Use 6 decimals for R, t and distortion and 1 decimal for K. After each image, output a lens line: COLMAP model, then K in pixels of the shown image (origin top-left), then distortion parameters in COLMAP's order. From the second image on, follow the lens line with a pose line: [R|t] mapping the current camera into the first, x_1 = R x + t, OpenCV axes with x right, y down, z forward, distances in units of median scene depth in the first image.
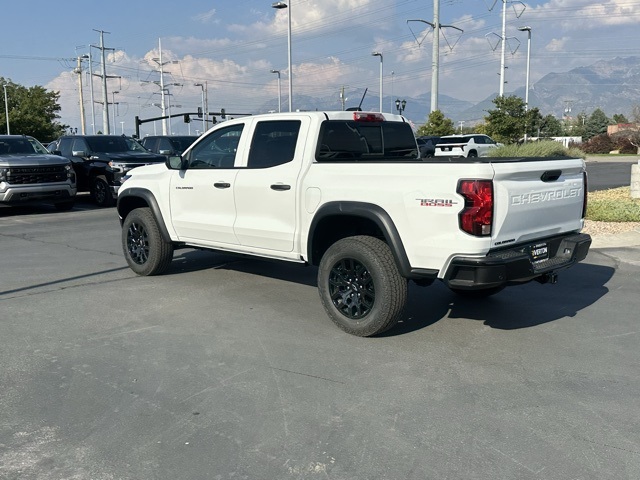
lens RADIAL K [[625.3, 0, 314.1], [0, 625.3, 239.3], [0, 0, 1]] dist [0.171607, -0.338763]
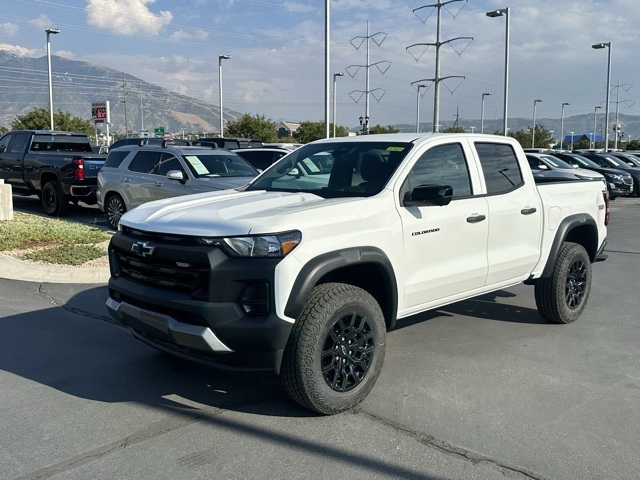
lens RADIAL K [[625.3, 0, 314.1], [0, 625.3, 239.3], [0, 0, 1]] dist [0.171607, -0.338763]
pose [[-0.025068, -0.112578, 0.993327, -0.990133], [0.135674, 0.984062, 0.114952, -0.189862], [-0.990436, 0.137650, -0.009394, 1.279652]]
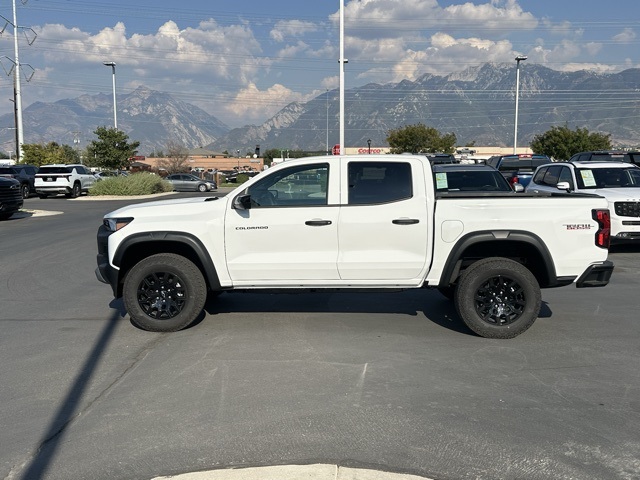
lens RADIAL K [[623.9, 0, 315.2], [0, 623.9, 251.0], [0, 0, 1]] dist [0.183243, -0.398176]
pose [[0.728734, -0.071691, 0.681034, -0.880891], [0.090687, 0.995849, 0.007792, -0.051542], [-0.678766, 0.056083, 0.732210, 0.283642]]
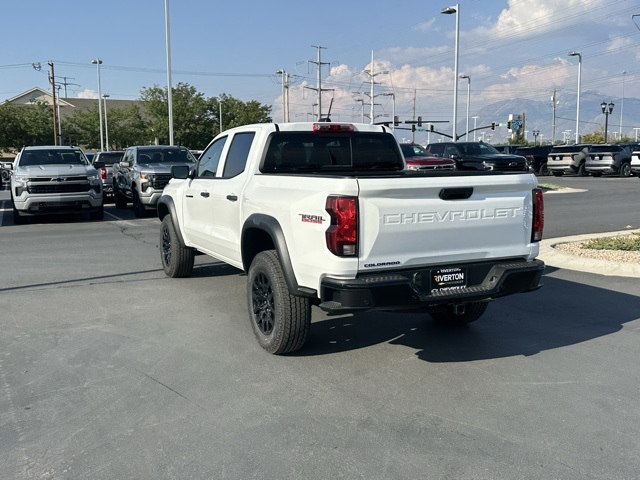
lens RADIAL K [[625.3, 0, 314.1], [0, 625.3, 239.3], [0, 0, 1]] dist [0.171607, -0.338763]
pose [[0.946078, 0.044857, -0.320817, 0.376245], [-0.048753, 0.998802, -0.004117, -0.017814], [0.320249, 0.019536, 0.947132, 0.081941]]
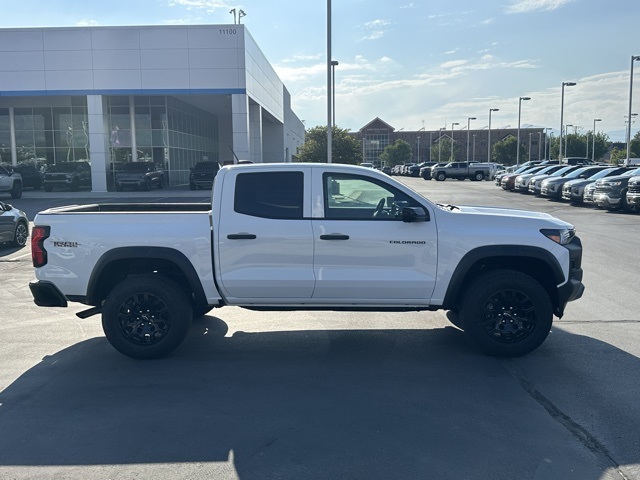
lens RADIAL K [[625.3, 0, 314.1], [0, 625.3, 239.3], [0, 0, 1]] dist [0.171607, -0.338763]
pose [[-0.732287, 0.098805, -0.673791, 0.744057], [-0.072657, 0.972435, 0.221563, -0.333862], [0.677109, 0.211204, -0.704923, 1.927417]]
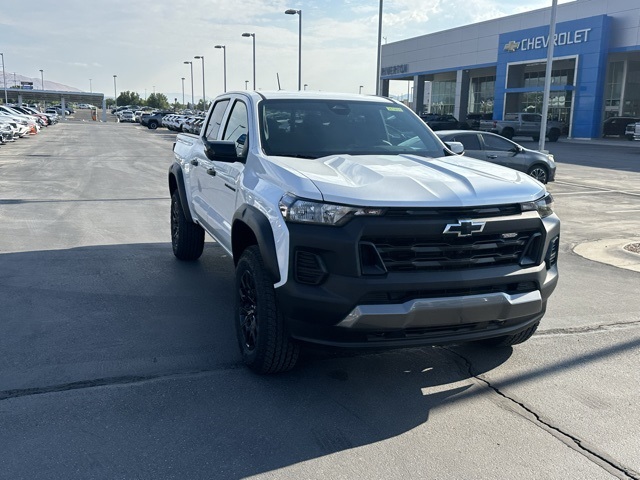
lens RADIAL K [[625.3, 0, 314.1], [0, 625.3, 239.3], [0, 0, 1]] dist [0.171607, -0.338763]
pose [[-0.911799, -0.083278, 0.402104, -0.434761], [0.049428, 0.949841, 0.308801, -0.301759], [-0.407651, 0.301440, -0.861948, 2.005123]]
